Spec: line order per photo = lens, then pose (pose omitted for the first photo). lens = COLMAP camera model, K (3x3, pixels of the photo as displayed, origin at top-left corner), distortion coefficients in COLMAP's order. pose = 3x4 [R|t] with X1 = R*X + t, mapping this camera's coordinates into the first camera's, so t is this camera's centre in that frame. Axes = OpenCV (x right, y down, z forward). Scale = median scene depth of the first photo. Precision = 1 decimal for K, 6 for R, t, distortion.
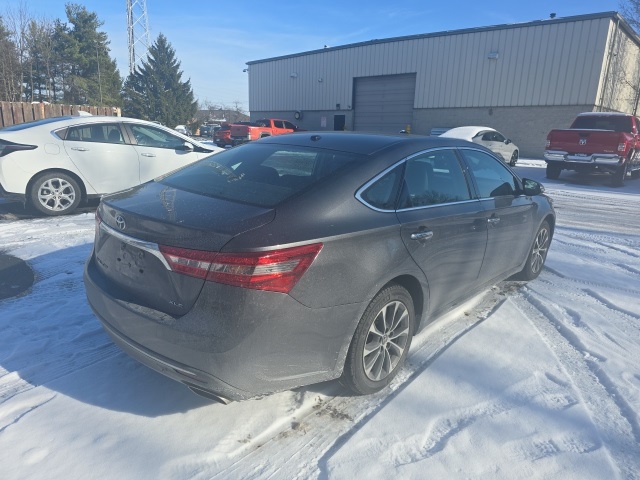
lens RADIAL K [[427.1, 0, 318.4], [0, 427.1, 237.5], [0, 0, 1]] dist [0.009346, -0.010839]
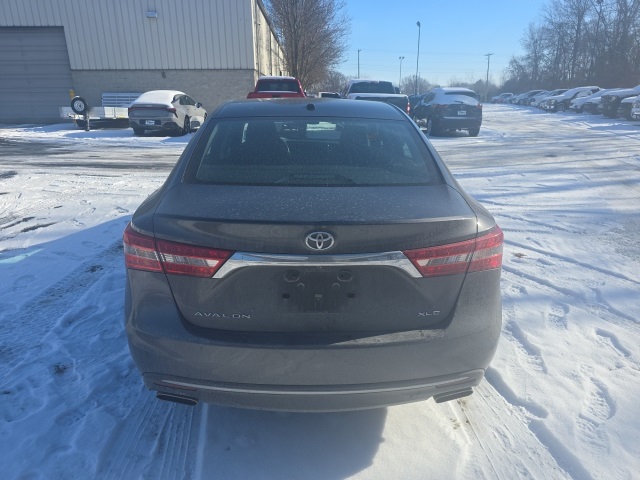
lens RADIAL K [[427.1, 0, 319.4], [0, 427.1, 242.6], [0, 0, 1]] dist [0.009346, -0.010839]
pose [[0.717294, -0.247303, 0.651407, -0.079054], [0.188739, 0.968904, 0.160010, -0.012244], [-0.670722, 0.008171, 0.741664, 0.041015]]
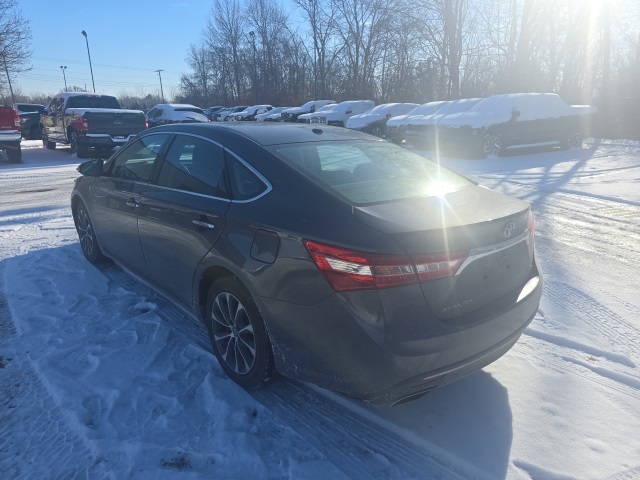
lens RADIAL K [[427.1, 0, 319.0], [0, 427.1, 238.1], [0, 0, 1]] dist [0.009346, -0.010839]
pose [[0.104710, -0.300281, 0.948086, -0.124130], [0.236421, 0.933512, 0.269555, -0.032871], [-0.965992, 0.195922, 0.168740, 0.108083]]
